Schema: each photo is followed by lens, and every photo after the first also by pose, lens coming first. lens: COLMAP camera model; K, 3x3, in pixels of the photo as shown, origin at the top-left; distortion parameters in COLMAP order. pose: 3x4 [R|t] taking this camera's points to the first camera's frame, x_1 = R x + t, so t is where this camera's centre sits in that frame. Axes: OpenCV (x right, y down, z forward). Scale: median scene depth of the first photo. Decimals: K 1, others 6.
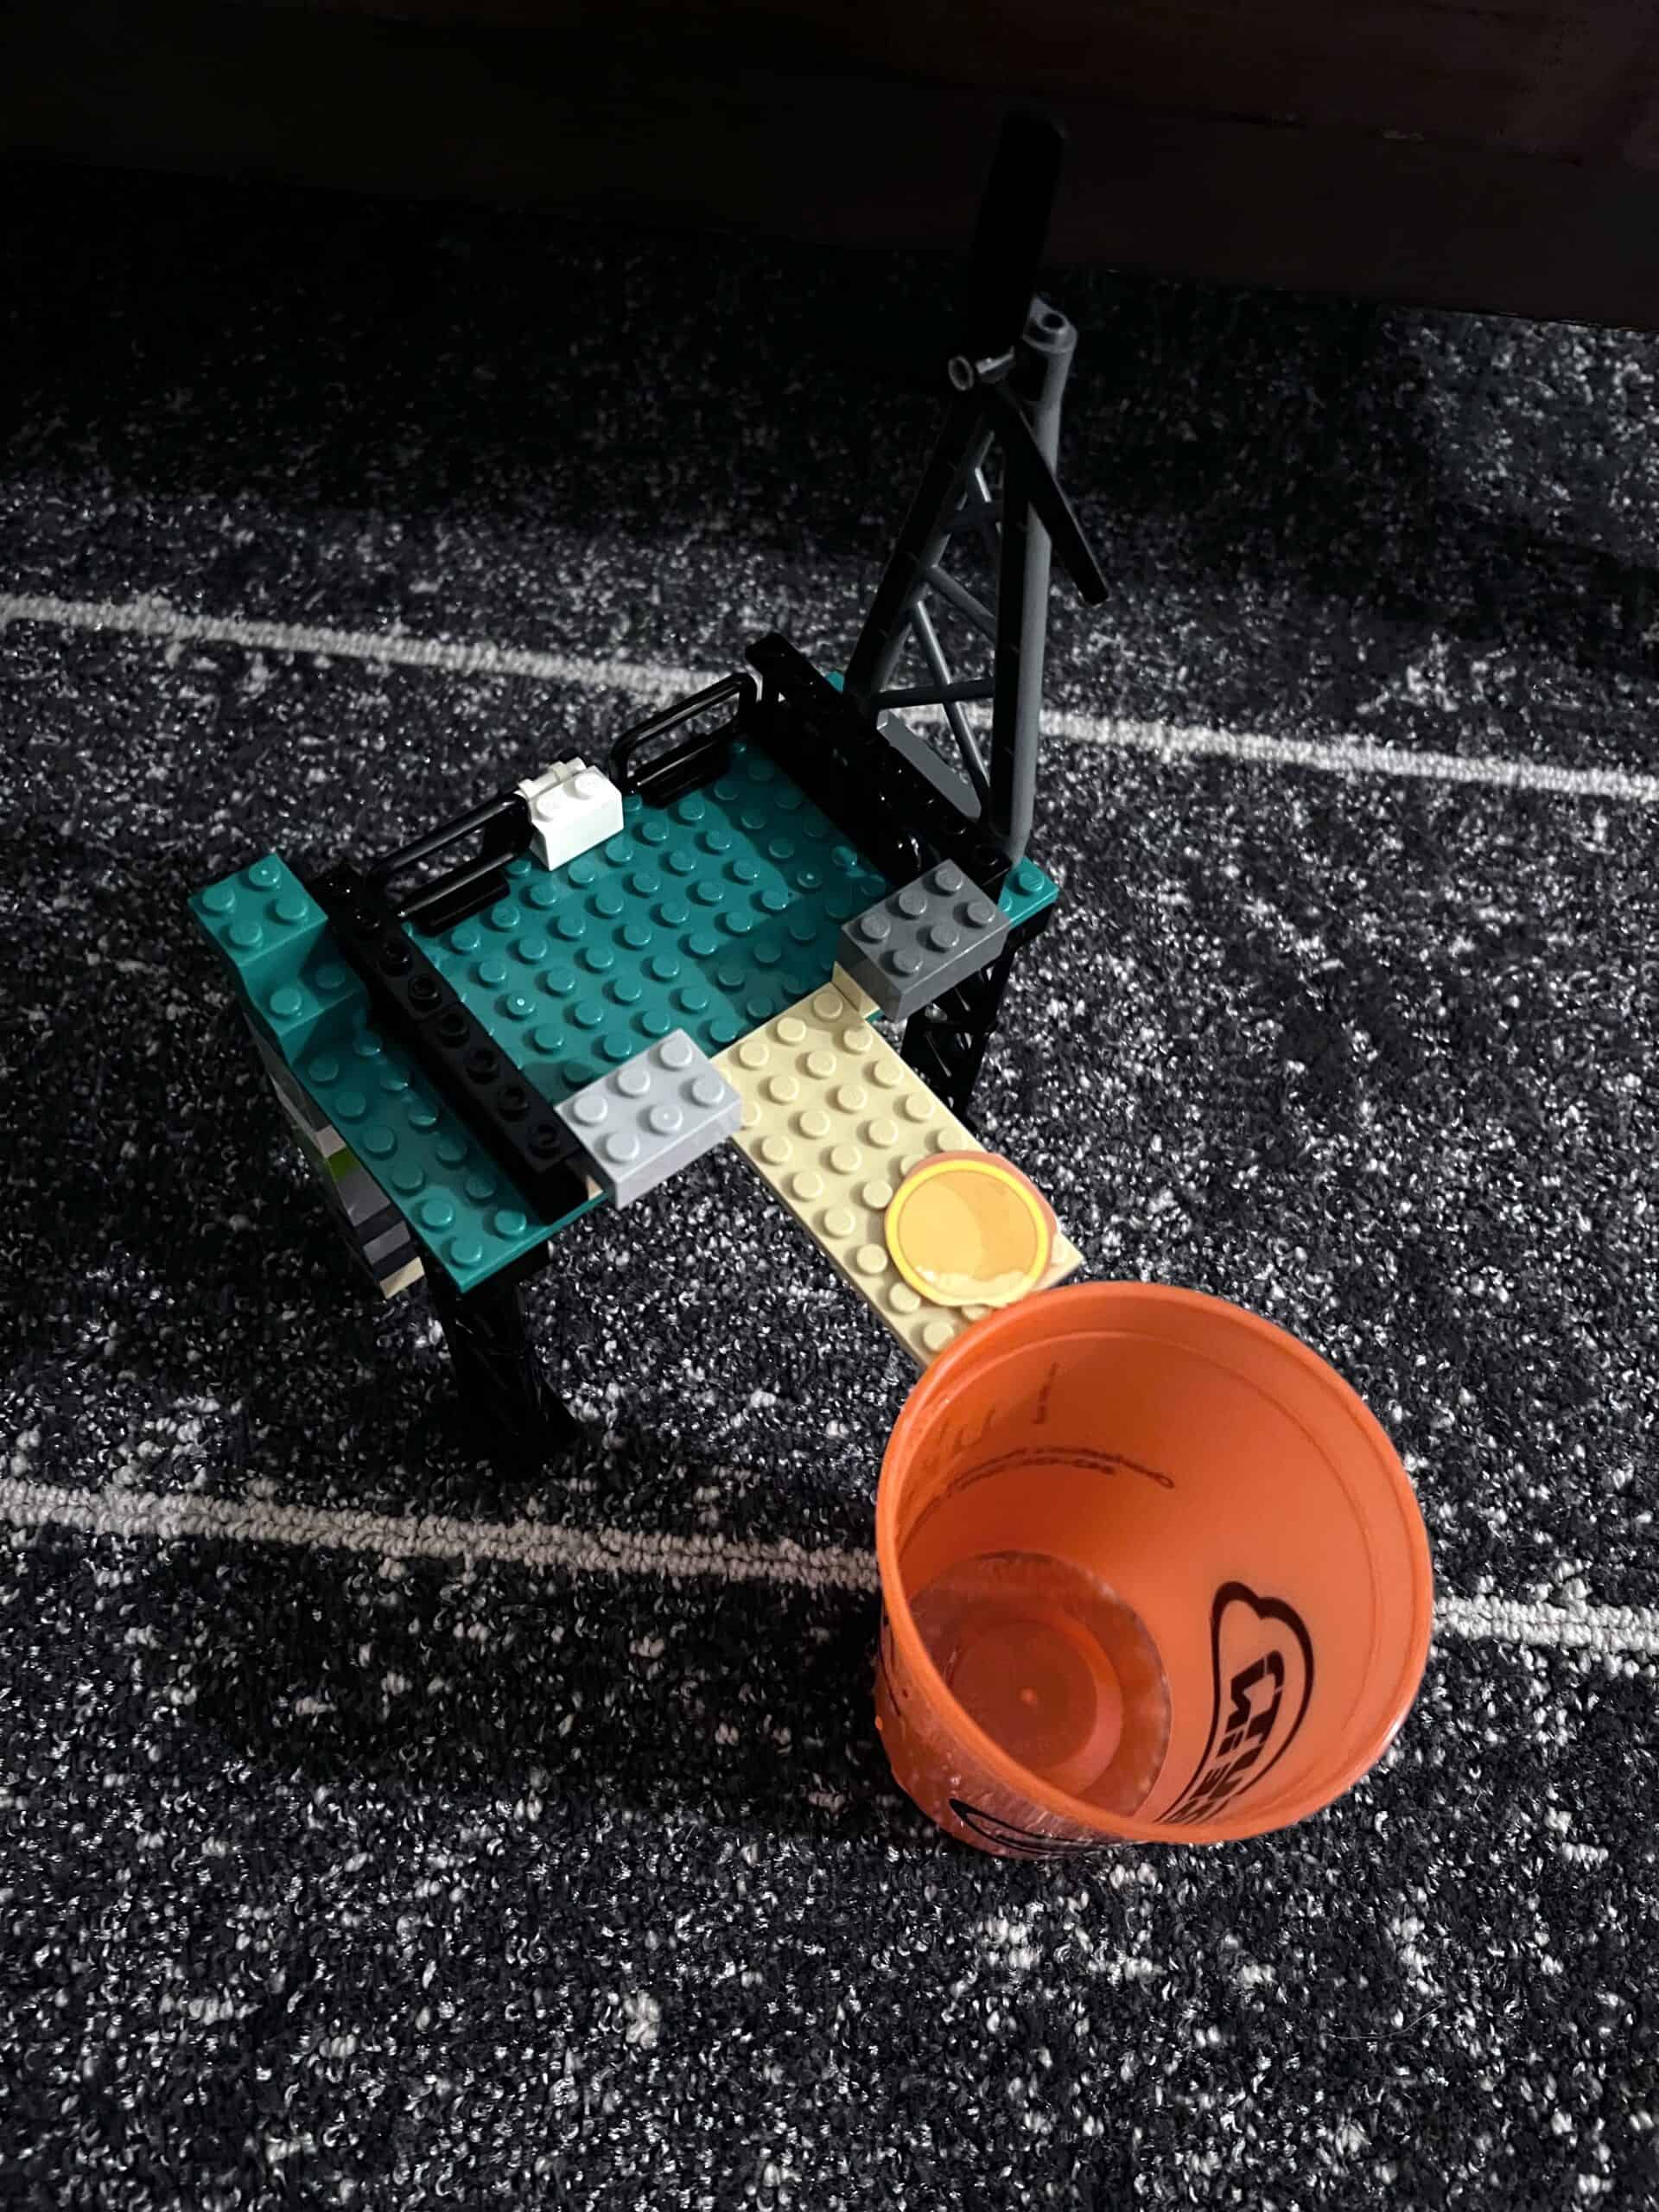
lens RADIAL K [[1661.6, 0, 810.8], [0, 1661.6, 1113.9], [0, 0, 1]] dist [0.009789, -0.036929]
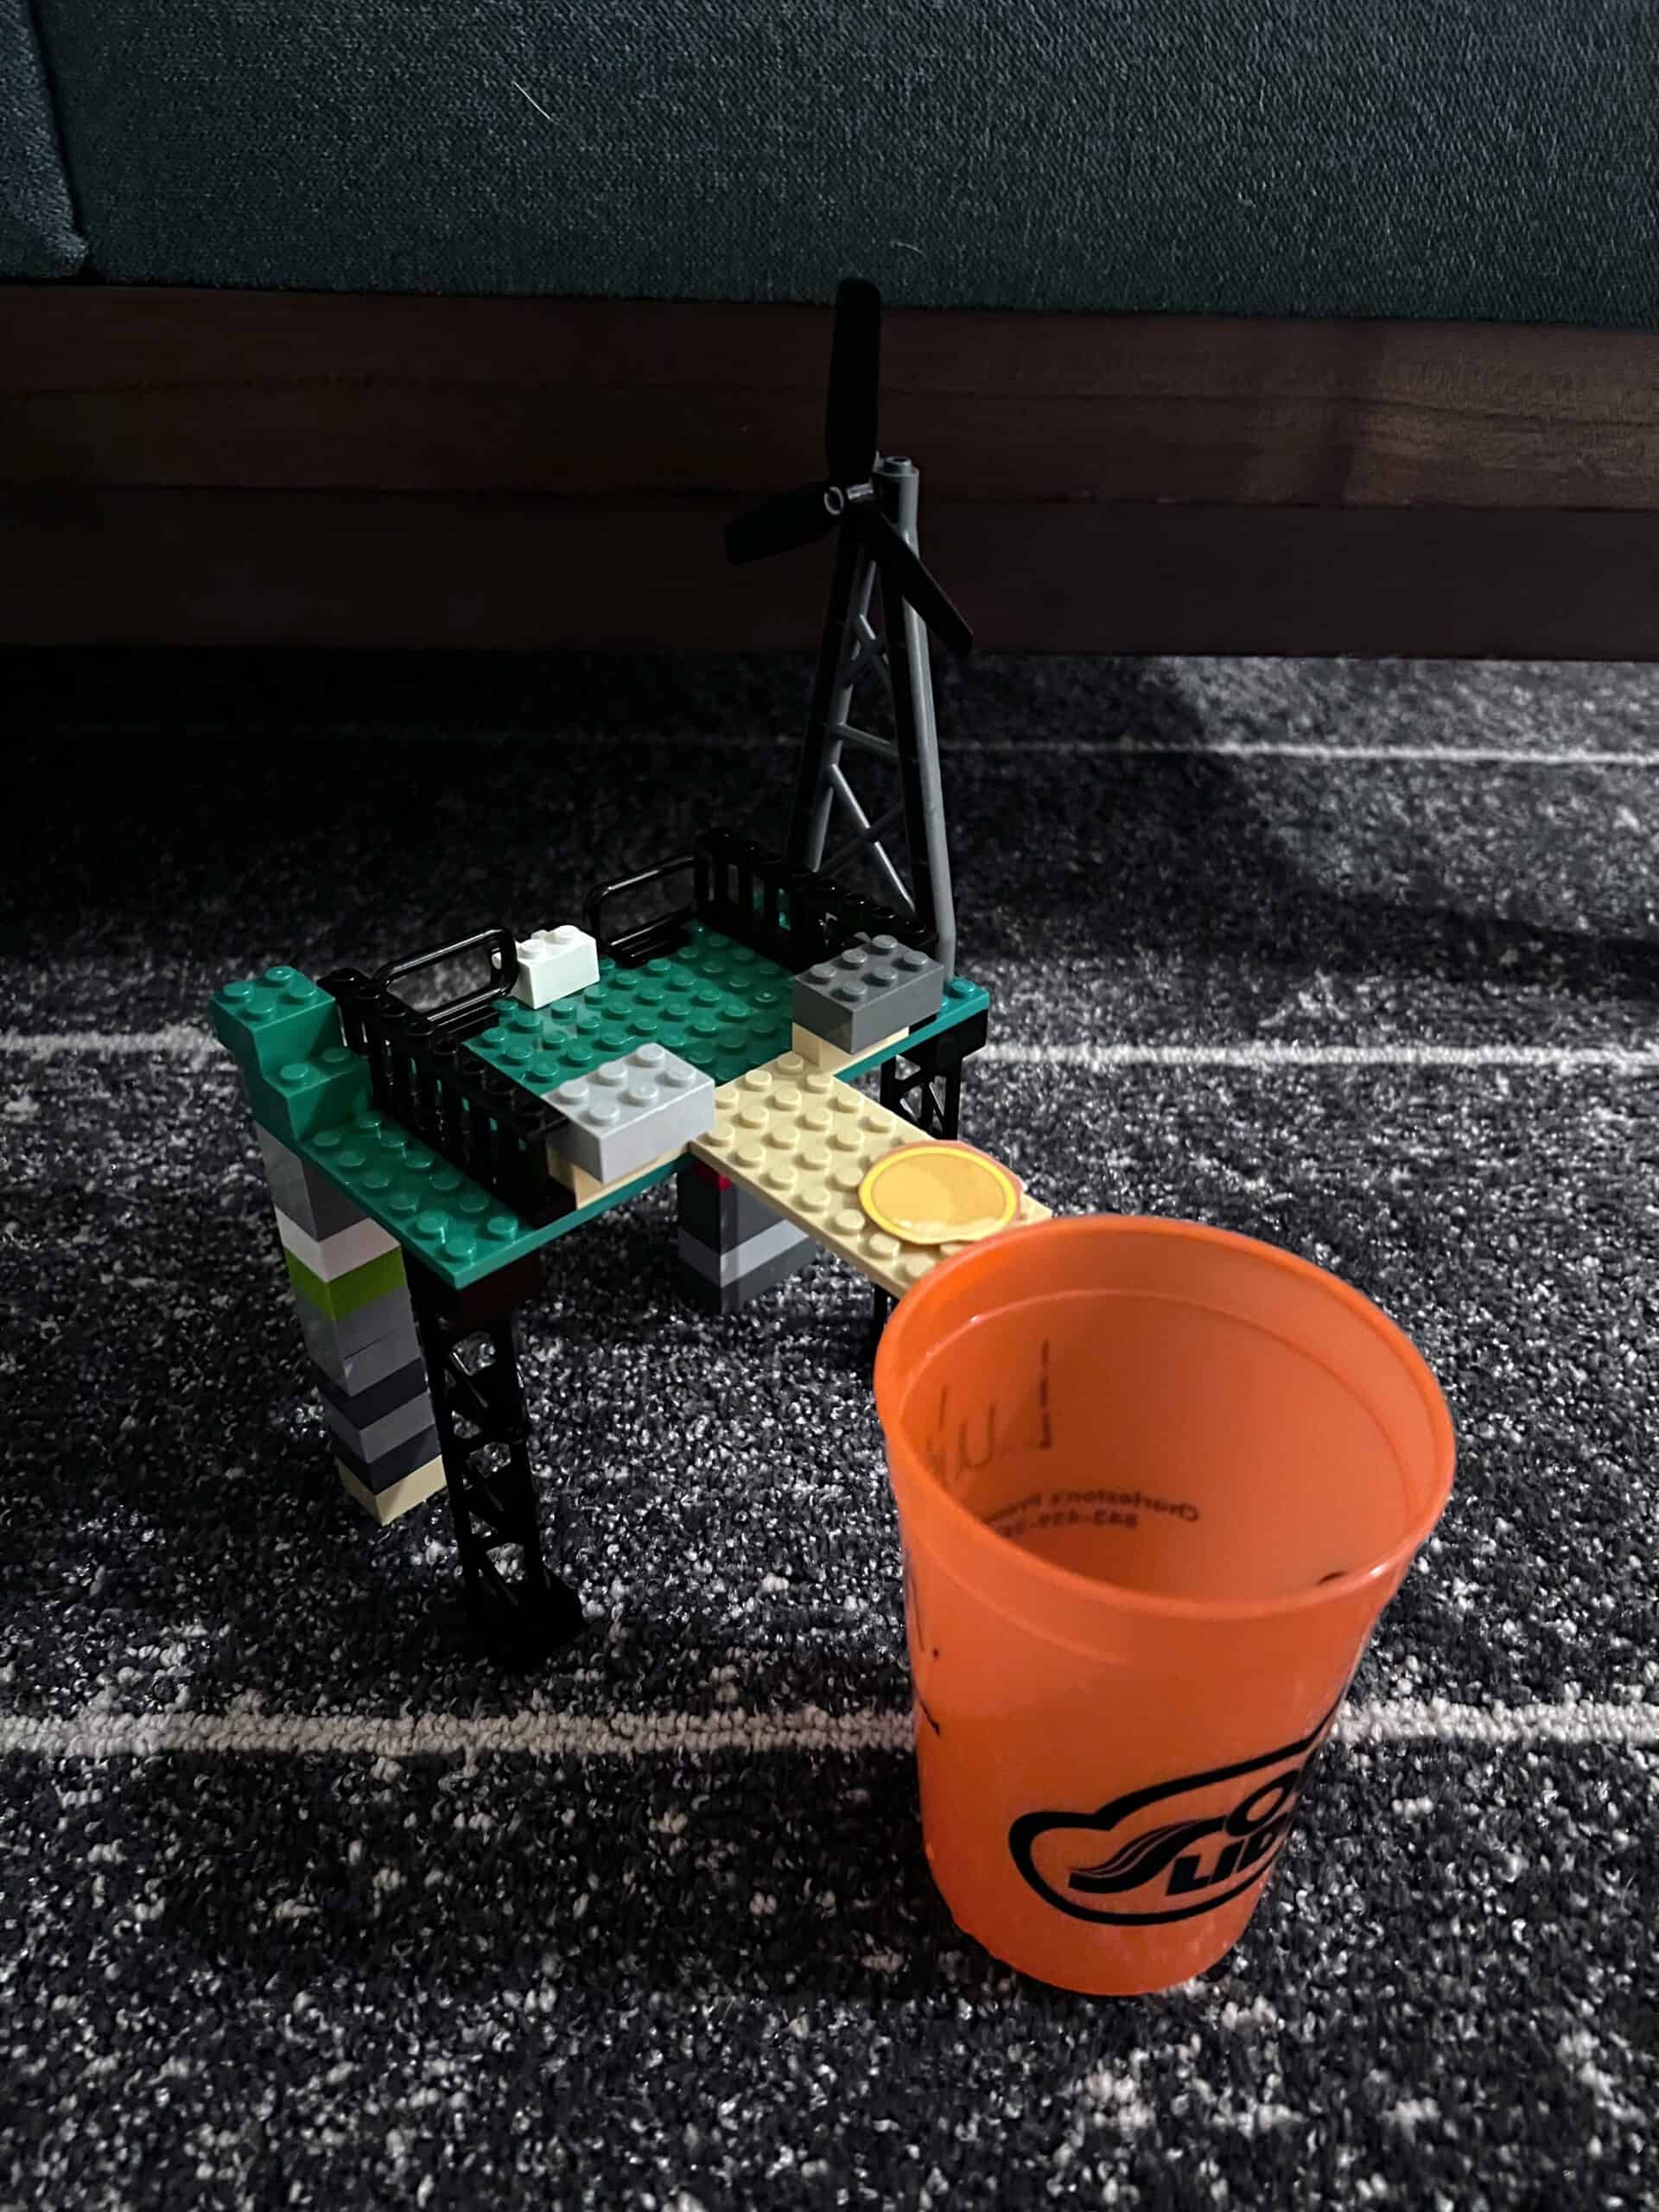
lens RADIAL K [[1661.6, 0, 807.4], [0, 1661.6, 1100.2], [0, 0, 1]] dist [0.009789, -0.036929]
pose [[0.994940, -0.097923, 0.022488, -0.004734], [0.097862, 0.893821, -0.437616, 0.358099], [0.022753, 0.437602, 0.898881, 0.019242]]
